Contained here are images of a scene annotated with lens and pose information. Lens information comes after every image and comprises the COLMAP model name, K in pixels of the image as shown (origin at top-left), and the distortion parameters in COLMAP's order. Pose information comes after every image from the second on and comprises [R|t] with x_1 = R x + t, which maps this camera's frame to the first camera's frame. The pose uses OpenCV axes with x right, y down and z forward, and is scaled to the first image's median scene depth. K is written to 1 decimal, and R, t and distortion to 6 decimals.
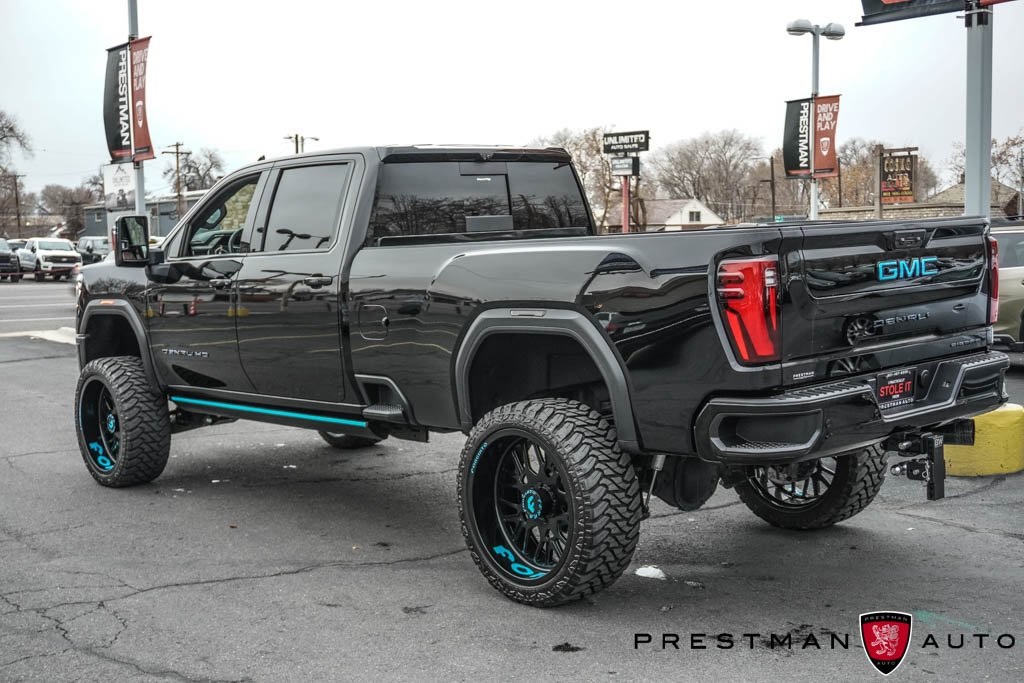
lens RADIAL K [[1292.5, 0, 512.0], [0, 1292.5, 341.5], [0, 0, 1]] dist [0.013039, -0.006748]
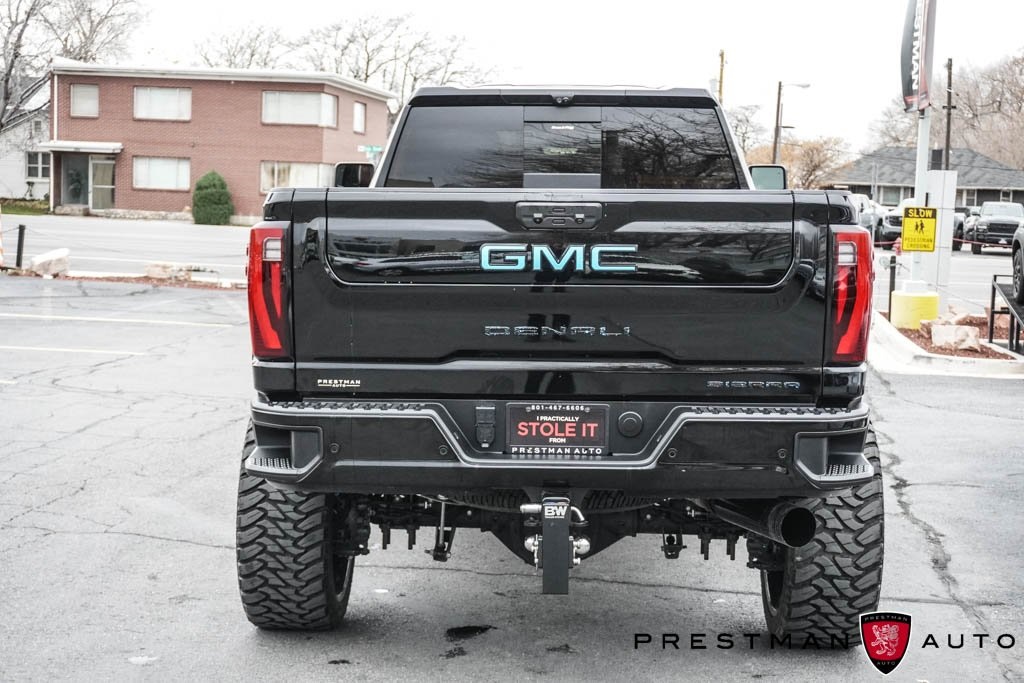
lens RADIAL K [[1583.8, 0, 512.0], [0, 1583.8, 341.5], [0, 0, 1]] dist [0.004559, 0.254390]
pose [[0.721647, 0.106840, -0.683967, 0.527413], [-0.103268, 0.993578, 0.046245, -0.029298], [0.684515, 0.037259, 0.728046, 0.218575]]
